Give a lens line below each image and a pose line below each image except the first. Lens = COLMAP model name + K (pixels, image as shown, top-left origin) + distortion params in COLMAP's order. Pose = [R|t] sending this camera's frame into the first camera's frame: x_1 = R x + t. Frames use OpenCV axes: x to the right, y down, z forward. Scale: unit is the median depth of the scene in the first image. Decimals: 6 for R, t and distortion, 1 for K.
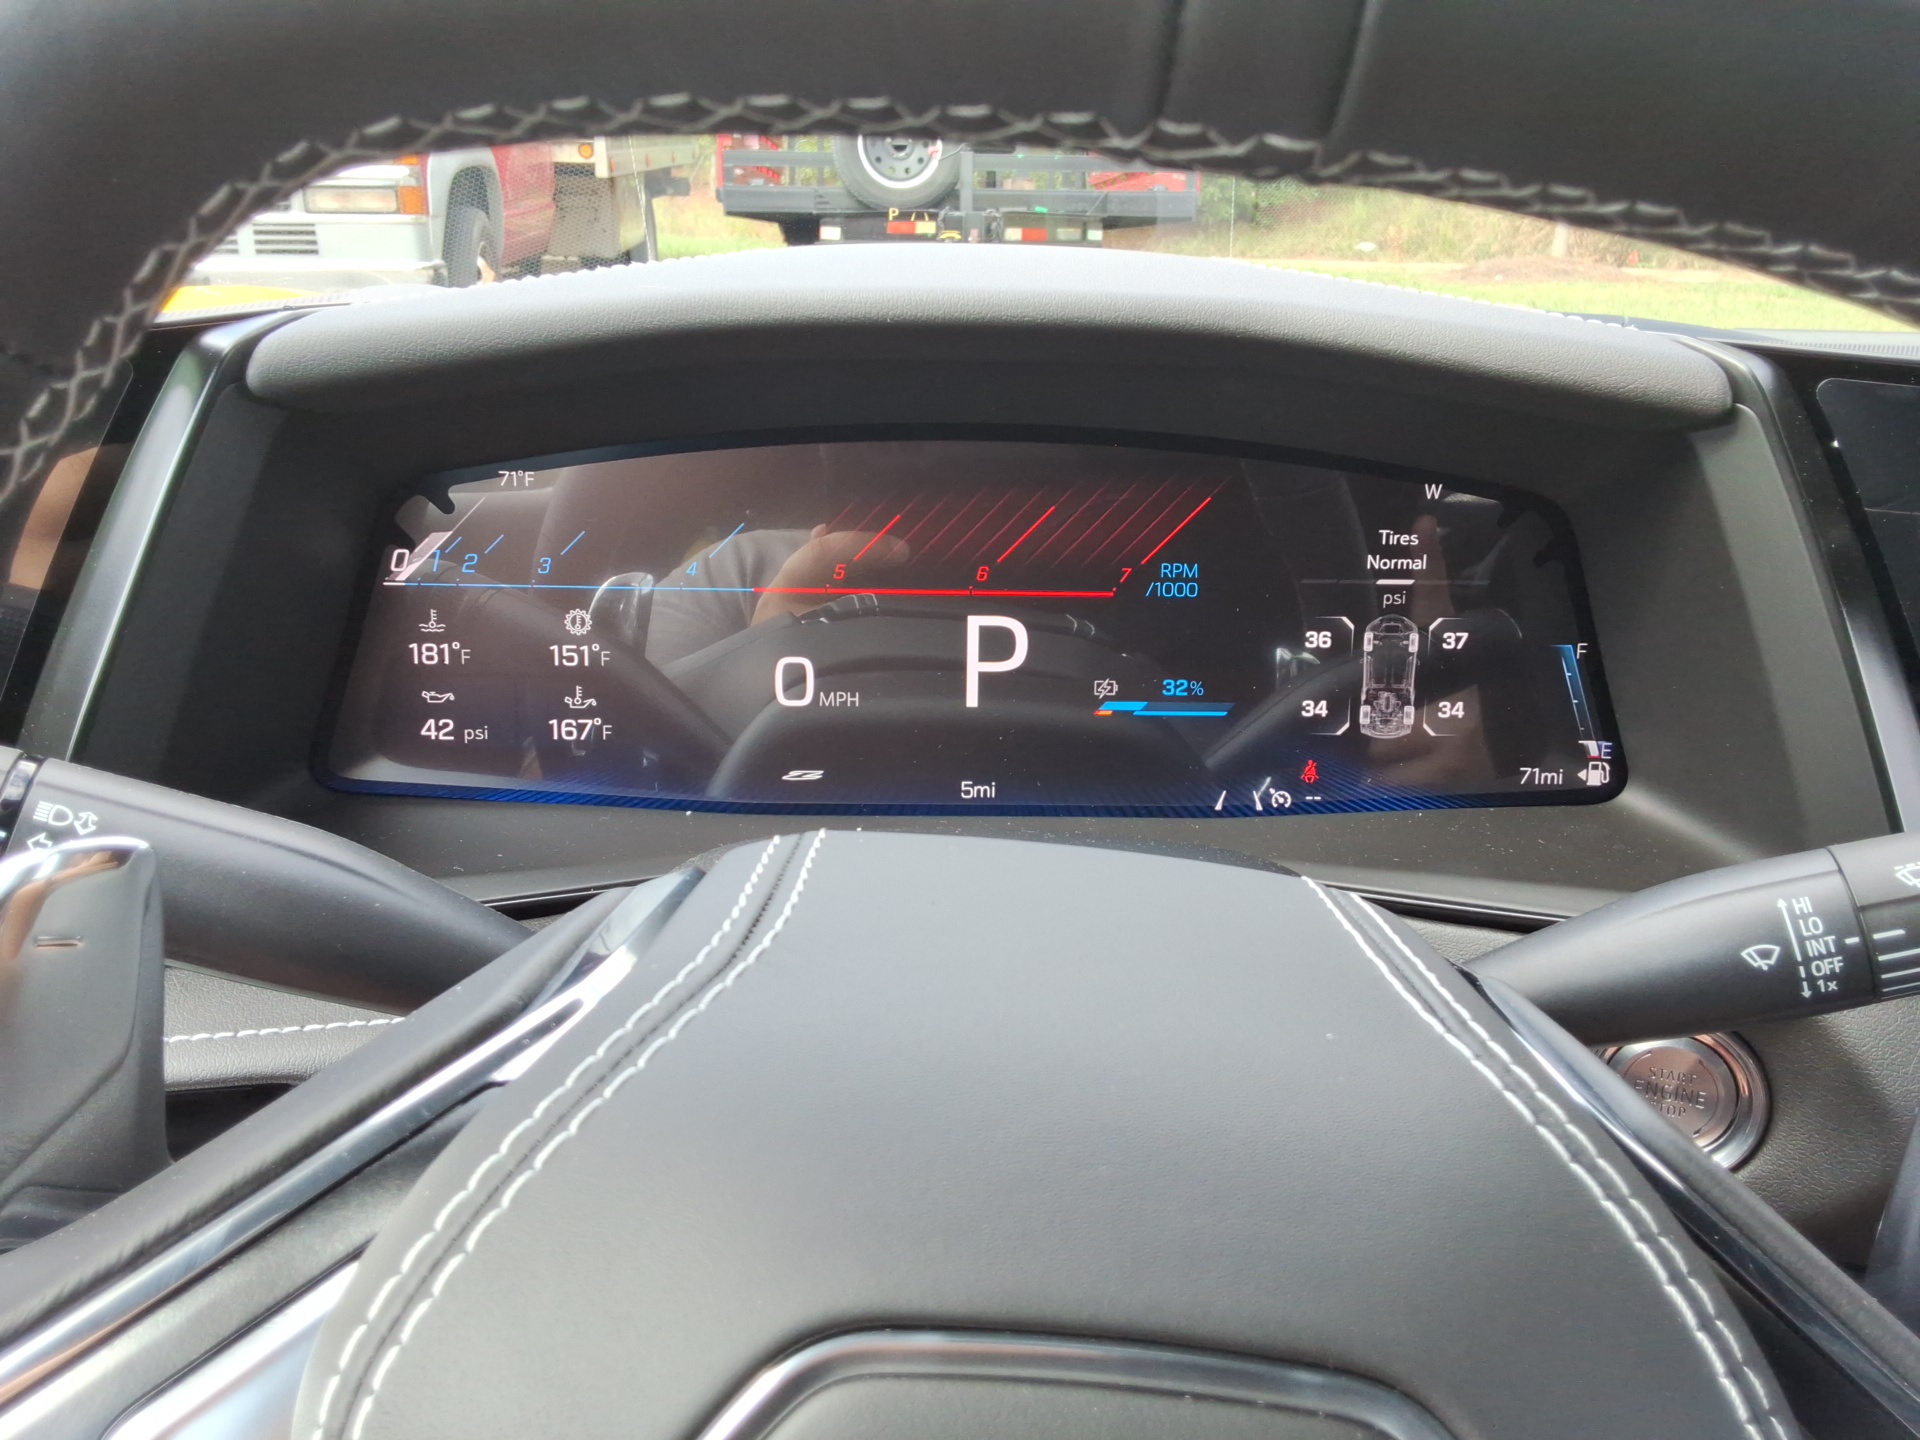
lens RADIAL K [[1534.1, 0, 960.0], [0, 1534.1, 720.0], [0, 0, 1]] dist [0.127000, -0.215169]
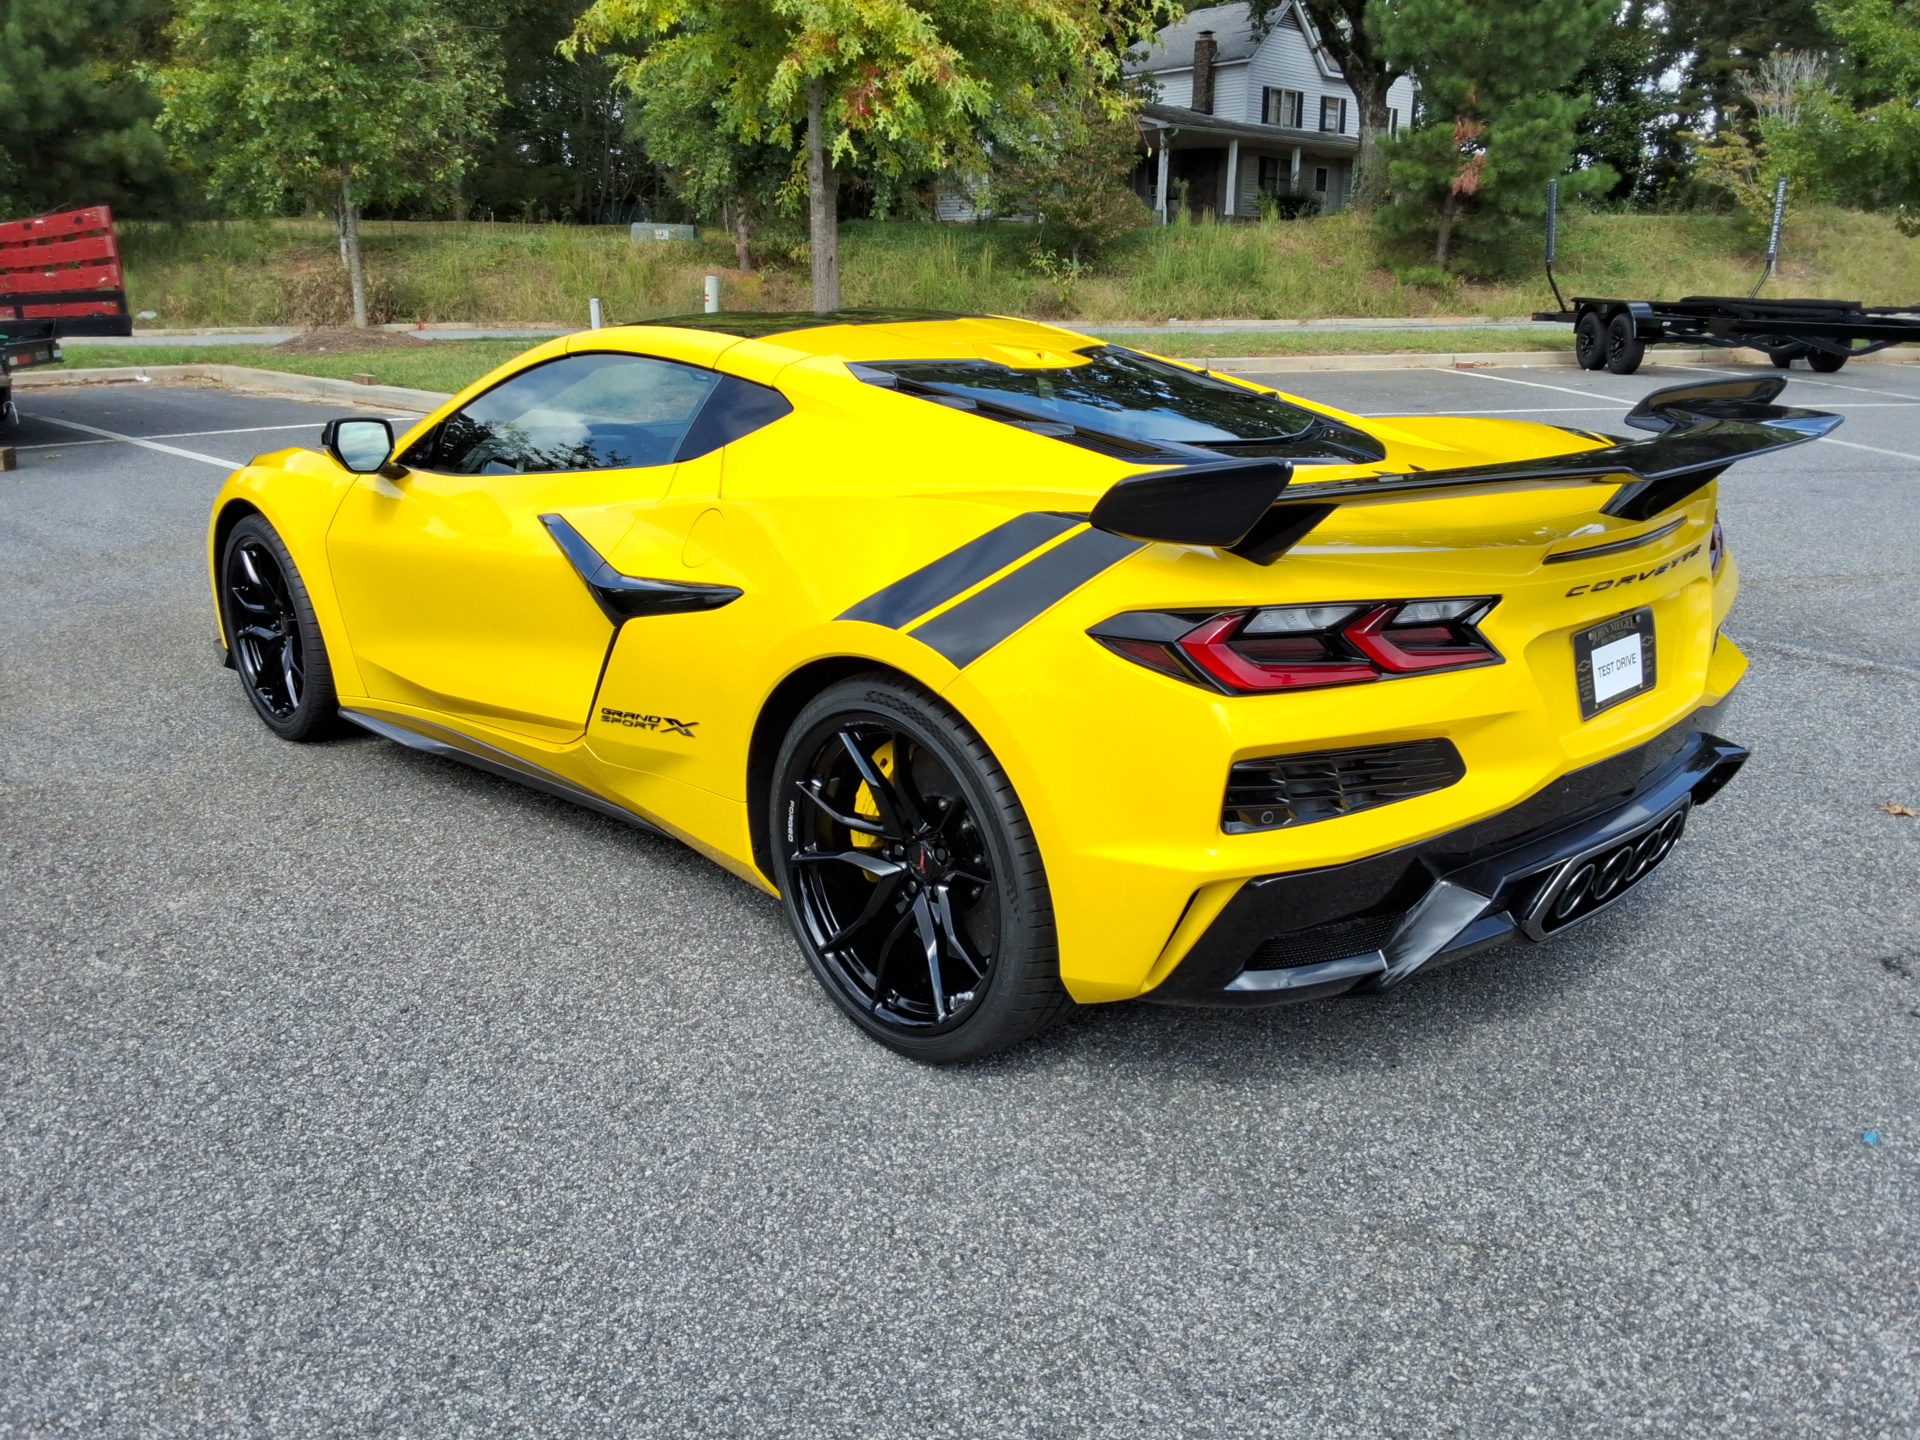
lens RADIAL K [[1538.3, 0, 989.3], [0, 1538.3, 704.3], [0, 0, 1]] dist [0.142477, -0.237585]
pose [[0.722906, -0.219188, 0.655258, -0.268995], [0.239883, 0.968978, 0.059481, 0.078692], [-0.647968, 0.114186, 0.753060, -0.452482]]
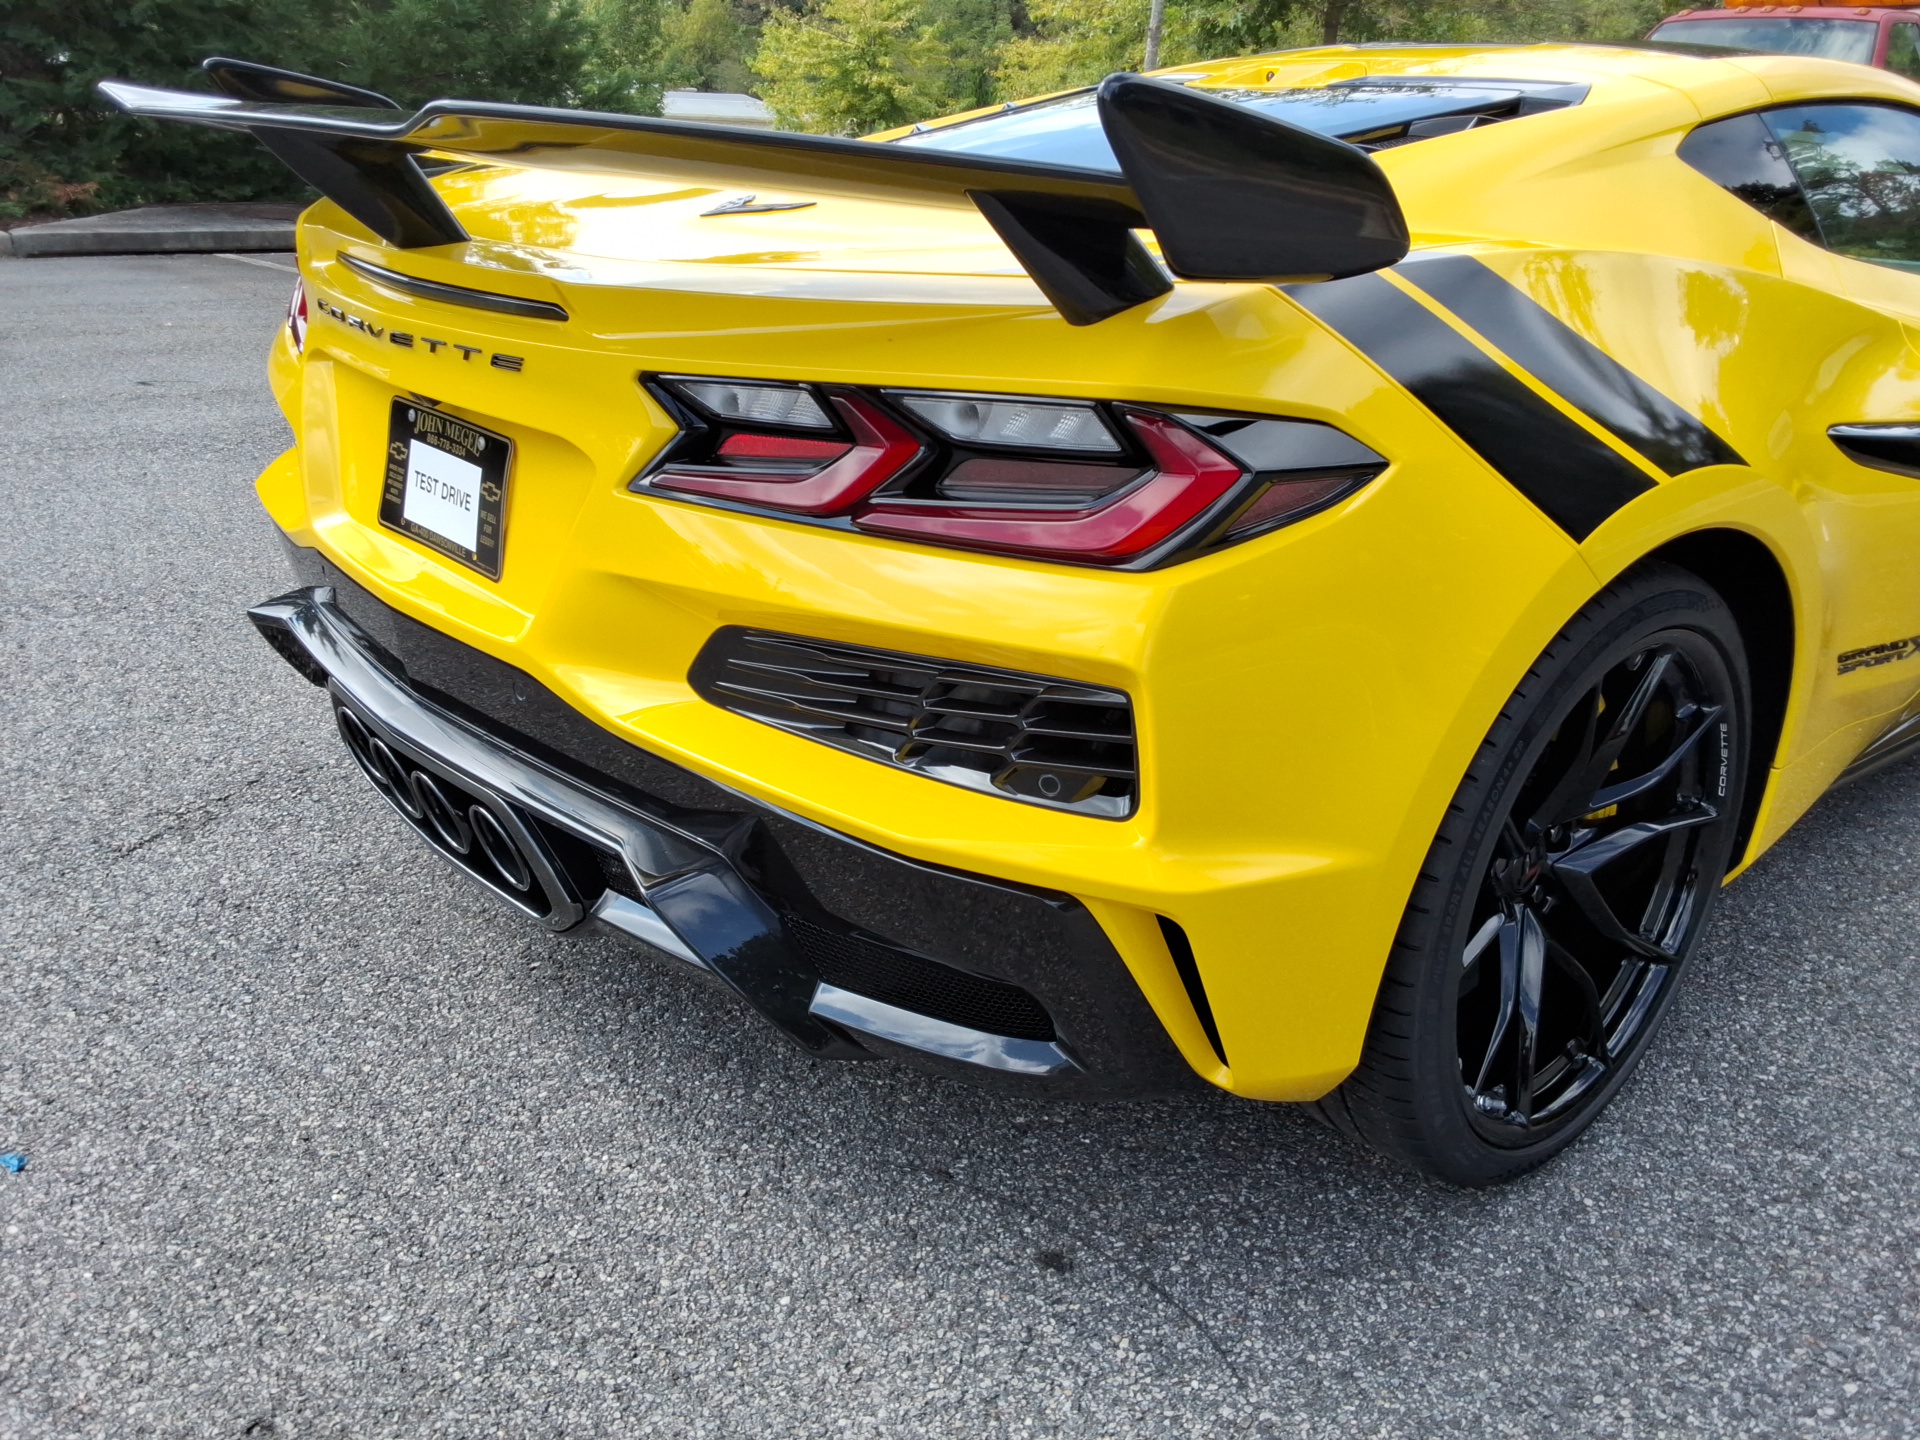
lens RADIAL K [[1538.3, 0, 989.3], [0, 1538.3, 704.3], [0, 0, 1]] dist [0.142477, -0.237585]
pose [[0.650523, 0.272431, -0.708944, 0.261458], [-0.262187, 0.956620, 0.127026, 0.104484], [0.712796, 0.103243, 0.693731, -0.378617]]
